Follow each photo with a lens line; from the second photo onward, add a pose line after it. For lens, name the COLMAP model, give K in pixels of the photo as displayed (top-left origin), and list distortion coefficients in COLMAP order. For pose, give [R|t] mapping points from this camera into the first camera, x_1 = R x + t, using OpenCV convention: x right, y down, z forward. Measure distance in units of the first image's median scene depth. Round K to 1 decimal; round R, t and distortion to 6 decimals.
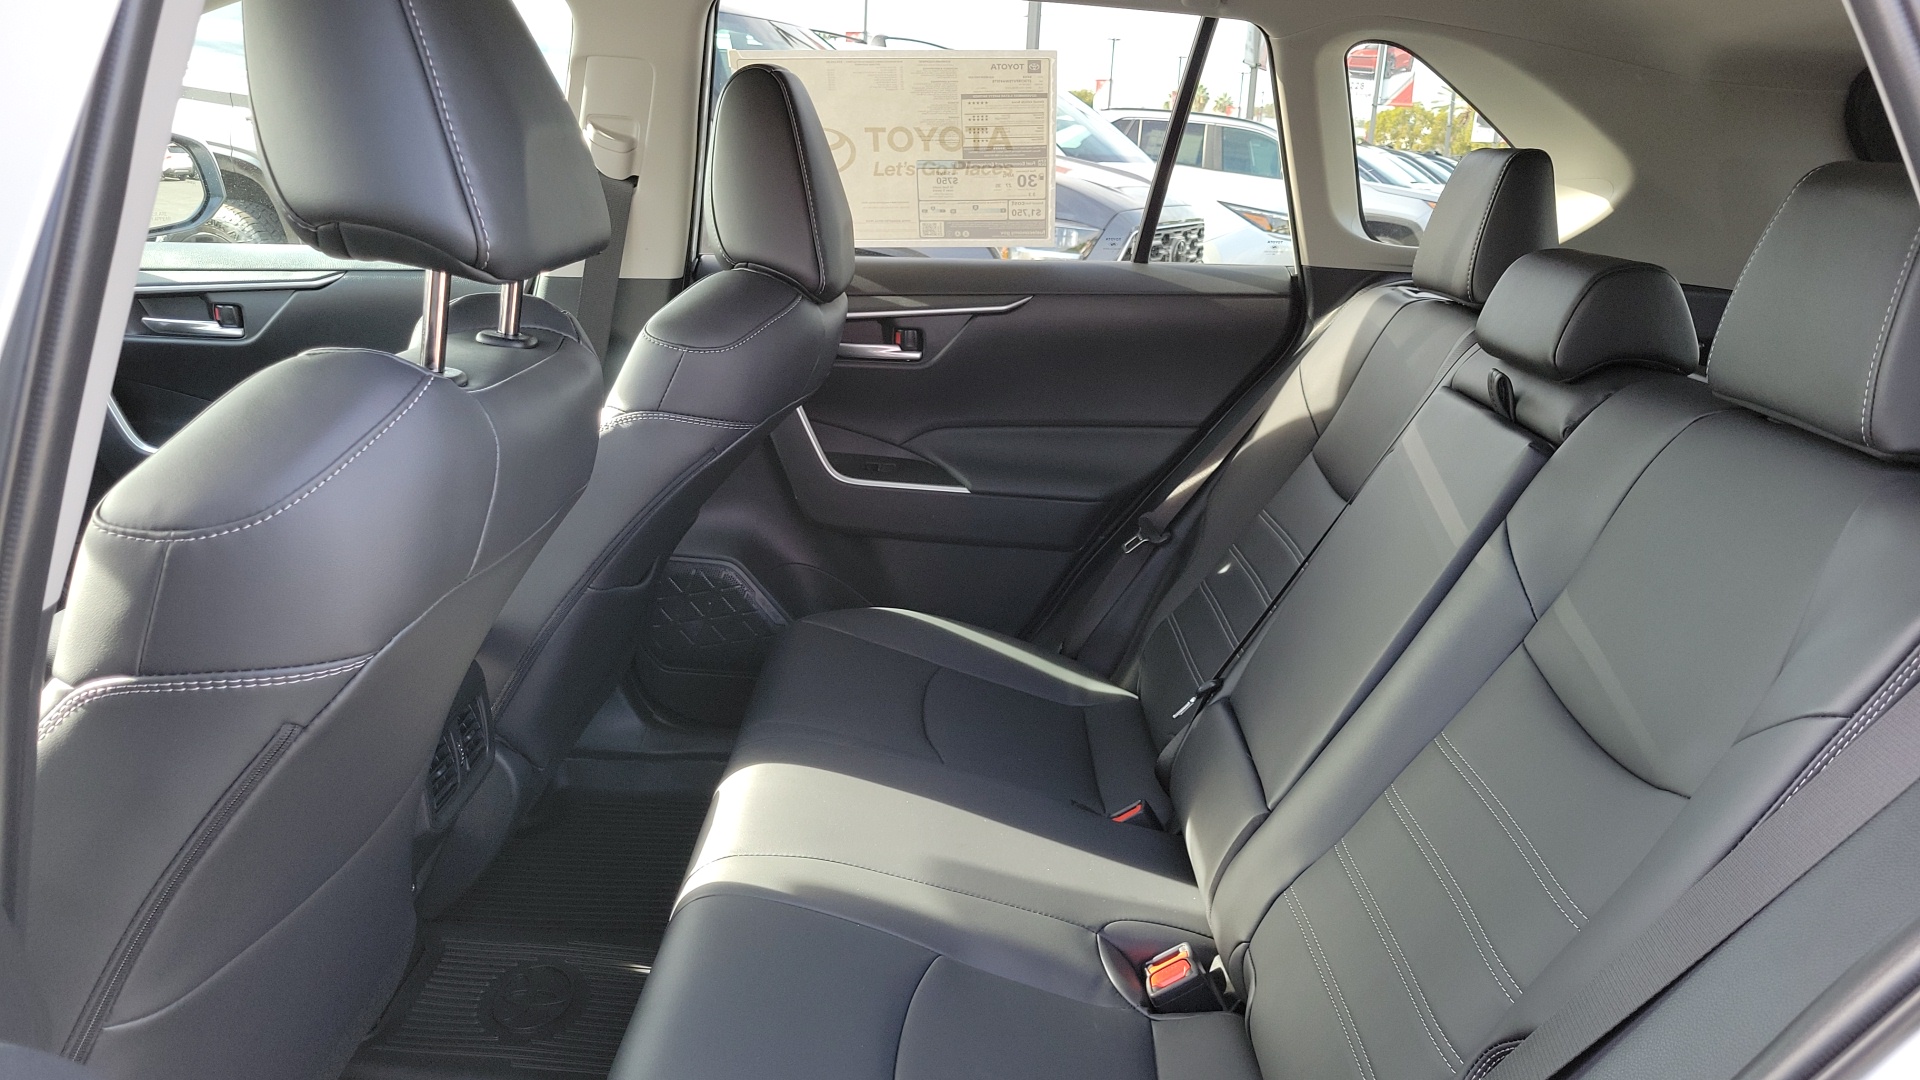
lens RADIAL K [[1455.0, 0, 979.6], [0, 1455.0, 533.9], [0, 0, 1]] dist [0.033671, -0.014165]
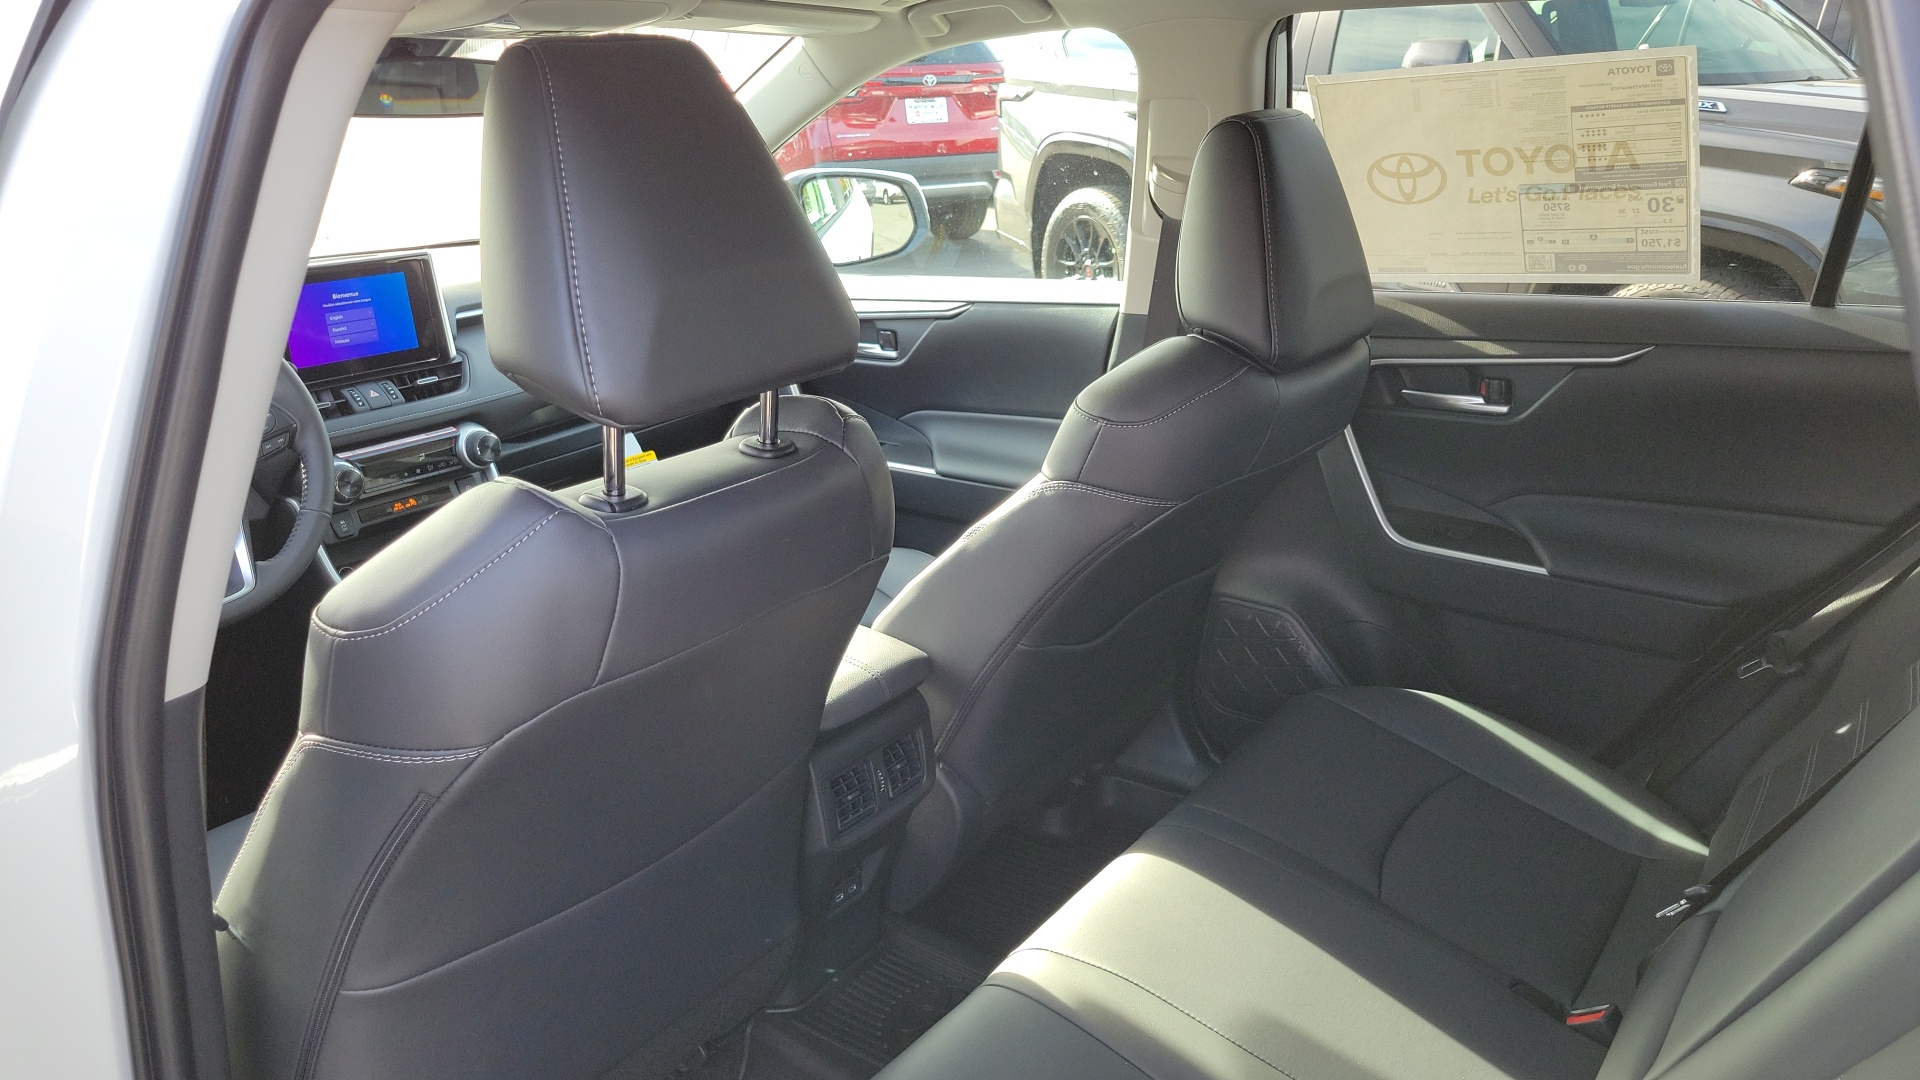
lens RADIAL K [[1455.0, 0, 958.7], [0, 1455.0, 534.9], [0, 0, 1]] dist [0.033671, -0.014165]
pose [[0.805022, 0.113394, -0.582307, 0.215056], [-0.092203, 0.993550, 0.066008, -0.077729], [0.586036, 0.000553, 0.810285, 0.109456]]
